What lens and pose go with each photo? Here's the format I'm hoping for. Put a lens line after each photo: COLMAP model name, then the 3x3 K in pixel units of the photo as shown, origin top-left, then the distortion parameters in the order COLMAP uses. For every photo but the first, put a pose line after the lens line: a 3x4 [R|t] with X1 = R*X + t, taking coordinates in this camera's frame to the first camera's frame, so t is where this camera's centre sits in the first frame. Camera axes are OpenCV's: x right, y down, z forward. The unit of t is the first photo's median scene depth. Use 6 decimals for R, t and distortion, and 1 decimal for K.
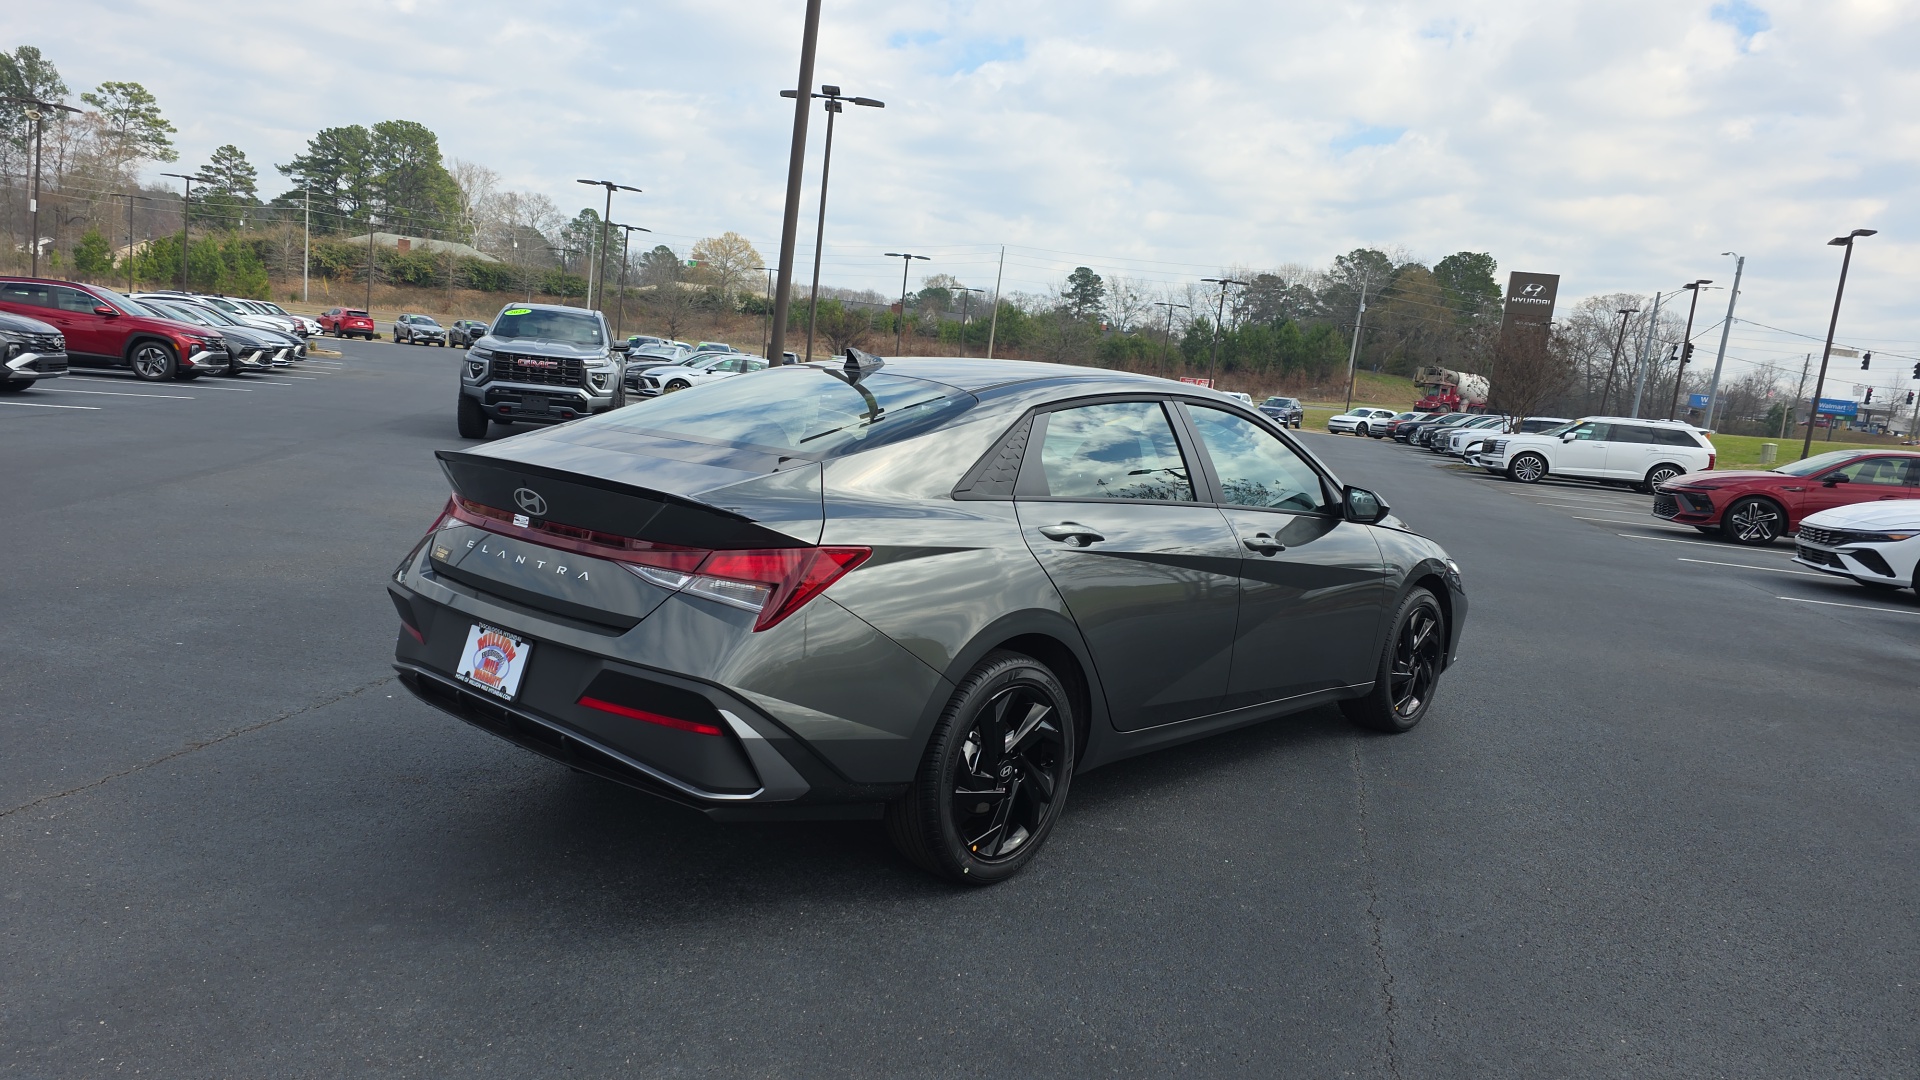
lens RADIAL K [[1280.2, 0, 886.9], [0, 1280.2, 577.0], [0, 0, 1]] dist [0.064504, -0.059309]
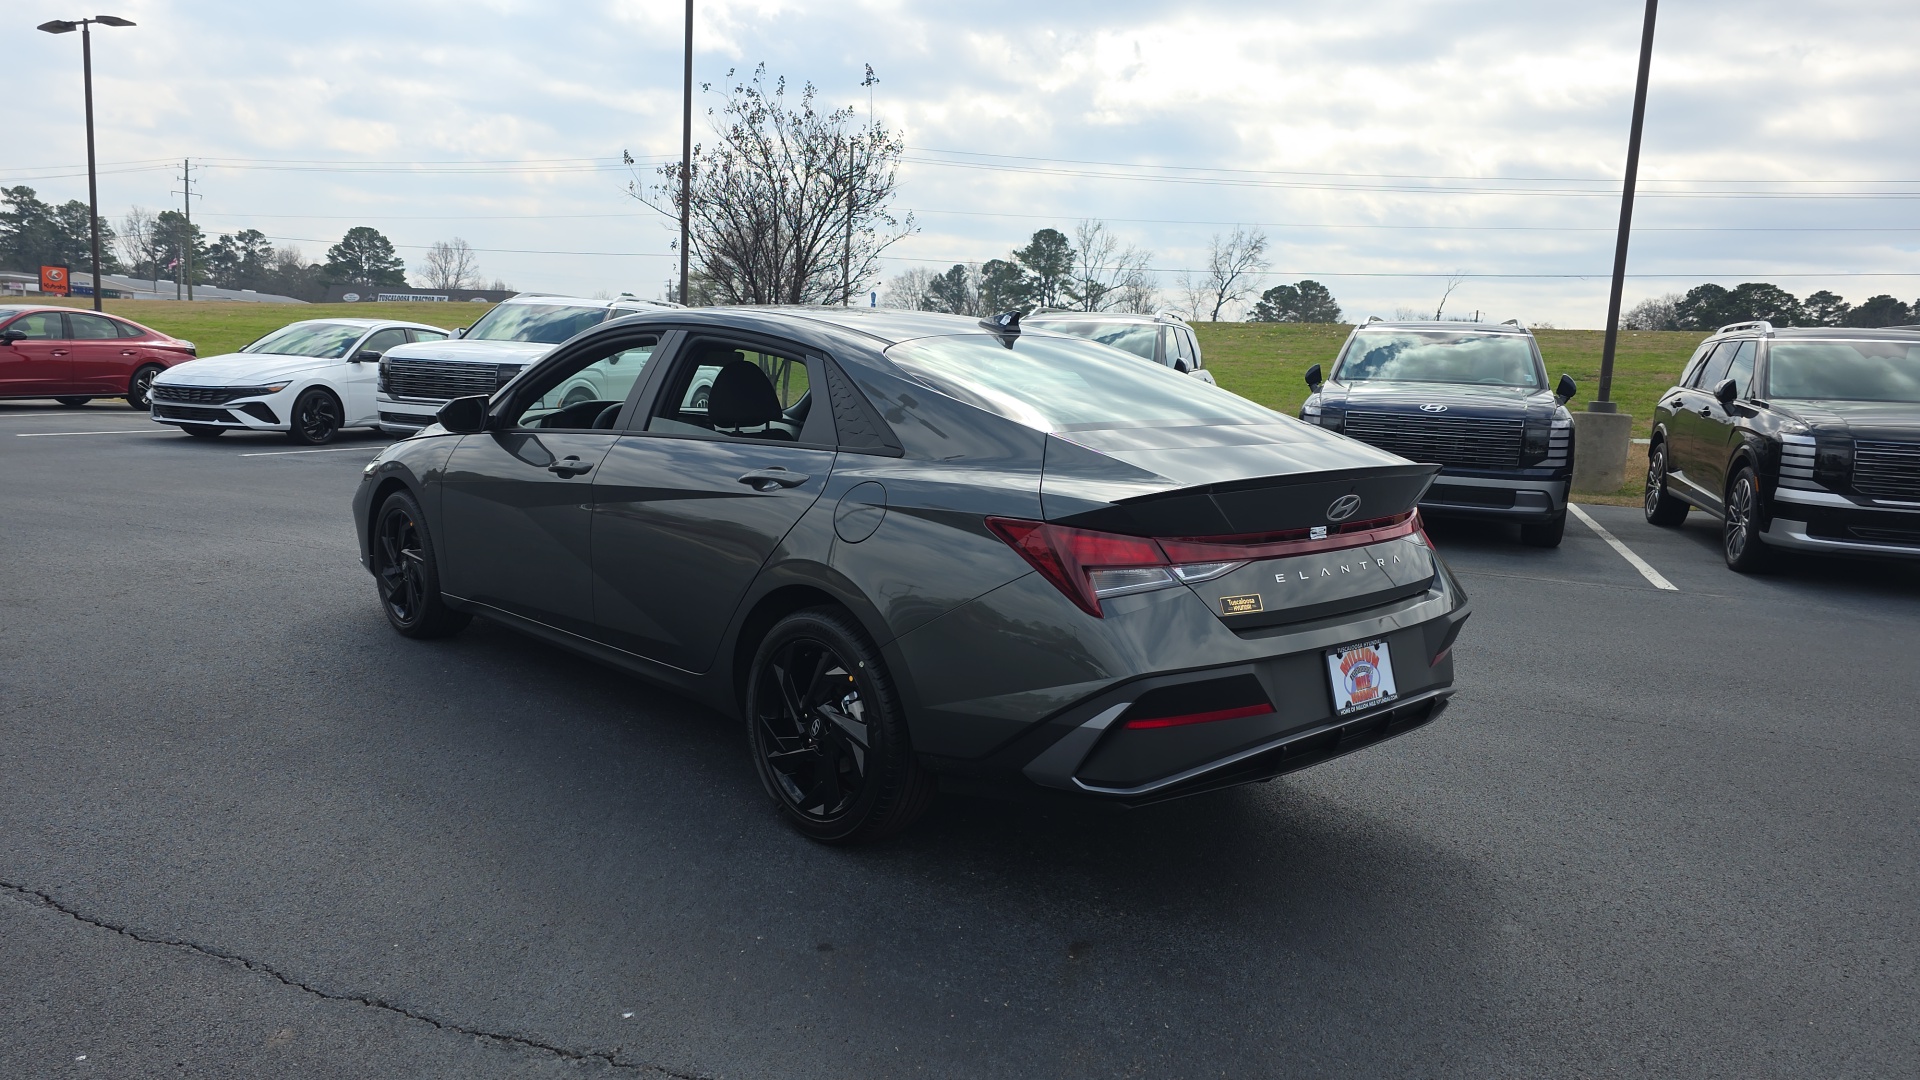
lens RADIAL K [[1282.1, 0, 929.1], [0, 1282.1, 588.6], [0, 0, 1]] dist [-0.001086, -0.010554]
pose [[0.058780, -0.251463, 0.966080, -0.895092], [0.110079, 0.963485, 0.244089, -0.194339], [-0.992183, 0.091998, 0.084314, 0.894877]]
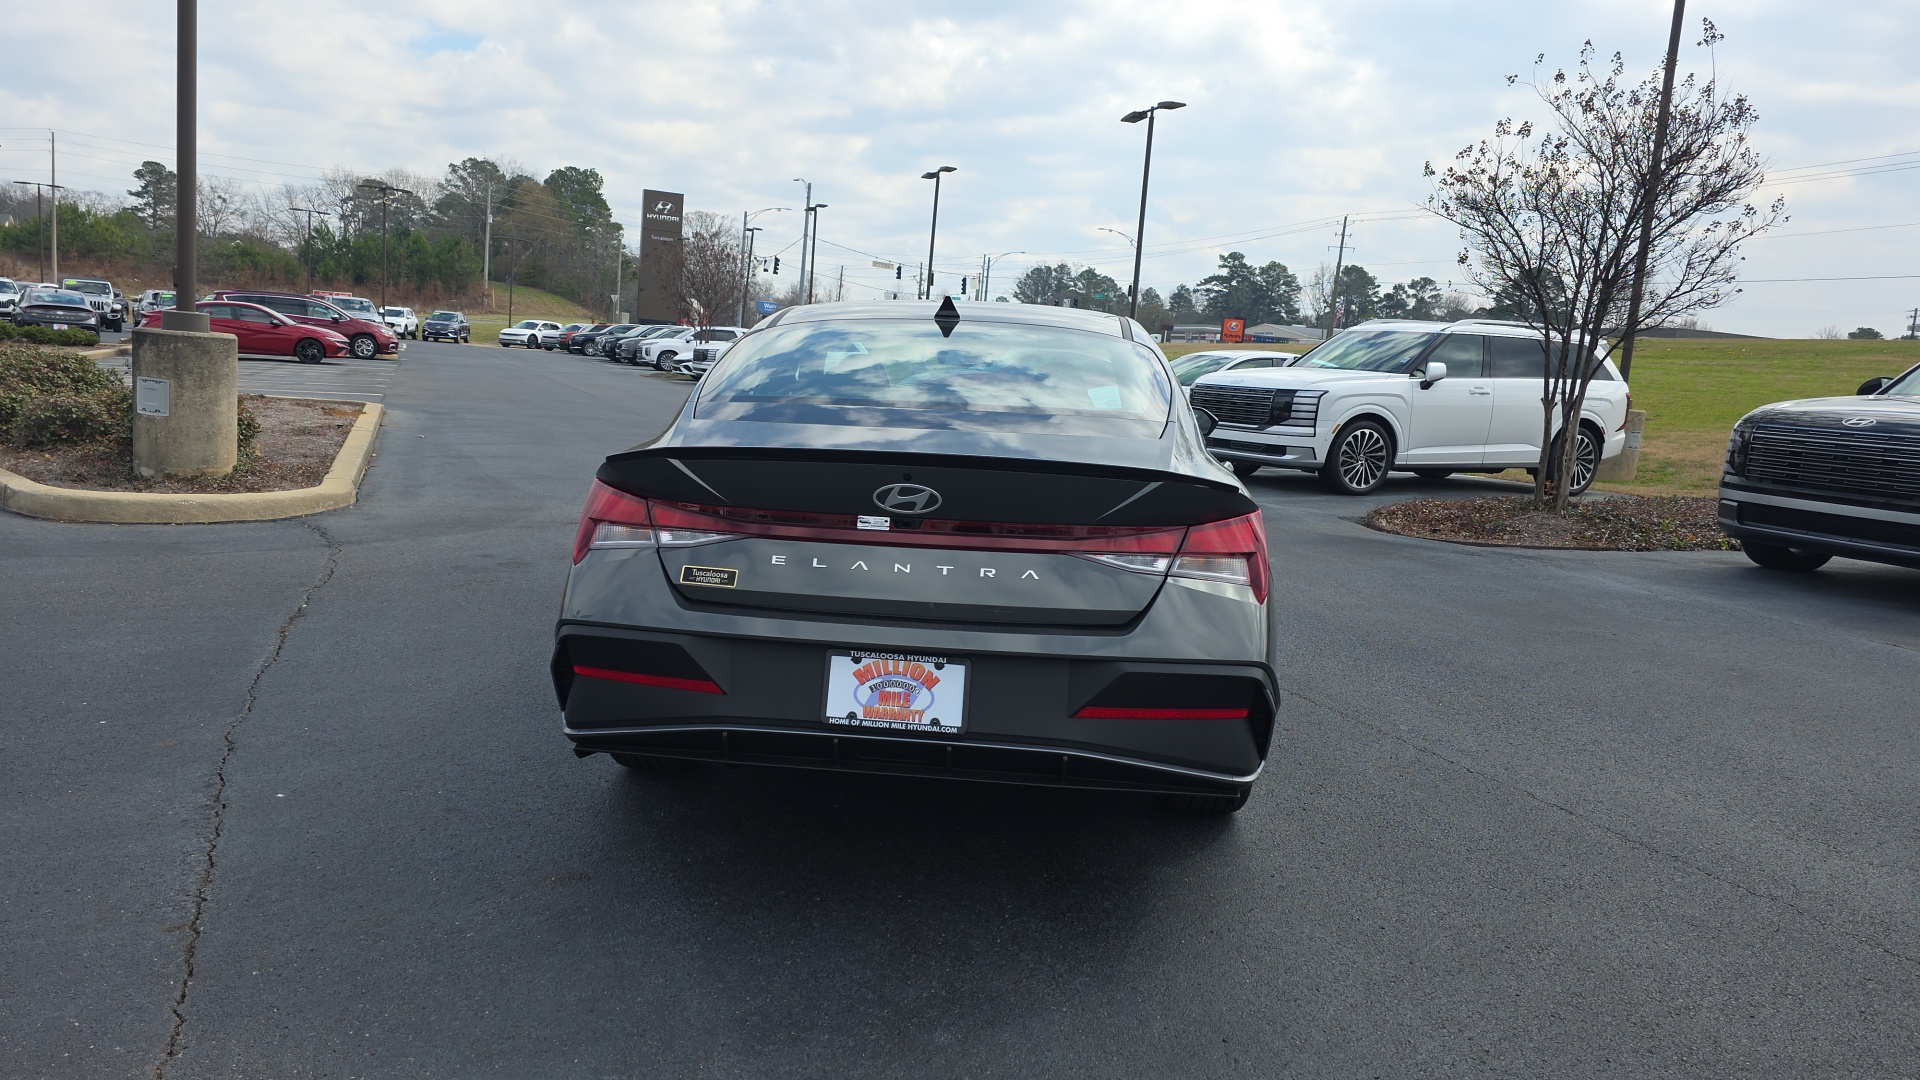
lens RADIAL K [[1280.2, 0, 886.9], [0, 1280.2, 577.0], [0, 0, 1]] dist [0.064504, -0.059309]
pose [[0.794610, -0.149109, 0.588525, -0.570782], [0.109823, 0.988682, 0.102213, -0.068537], [-0.597105, -0.016586, 0.801992, 0.245938]]
